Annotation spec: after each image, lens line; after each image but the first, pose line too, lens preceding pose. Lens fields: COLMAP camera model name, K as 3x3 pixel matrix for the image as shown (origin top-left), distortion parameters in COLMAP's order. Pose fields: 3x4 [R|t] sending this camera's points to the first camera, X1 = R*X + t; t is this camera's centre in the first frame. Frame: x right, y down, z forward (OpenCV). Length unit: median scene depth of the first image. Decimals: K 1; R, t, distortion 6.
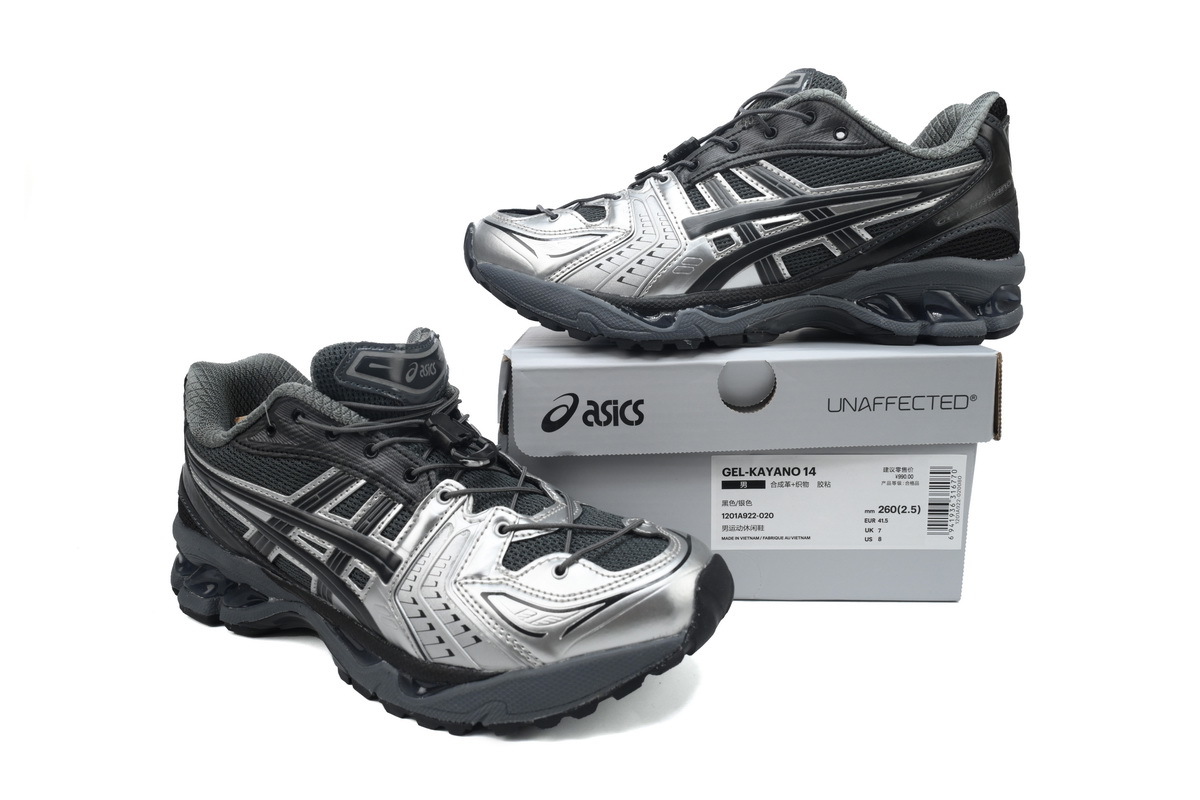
lens RADIAL K [[812.3, 0, 600.0], [0, 812.3, 400.0], [0, 0, 1]] dist [0.002568, -0.000678]
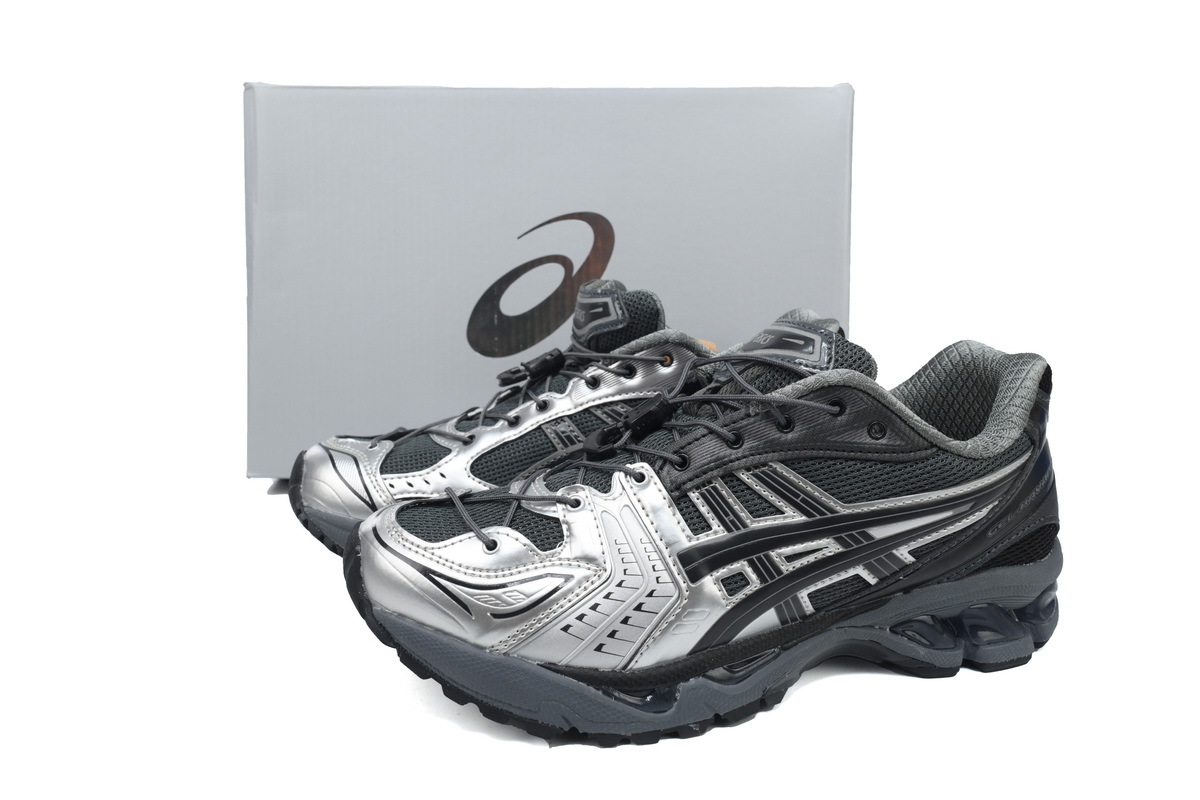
lens RADIAL K [[812.3, 0, 600.0], [0, 812.3, 400.0], [0, 0, 1]] dist [0.002568, -0.000678]
pose [[0.972340, -0.041613, 0.229835, -0.126308], [0.037474, 0.999048, 0.022348, -0.377960], [-0.230546, -0.013117, 0.972973, 0.319264]]
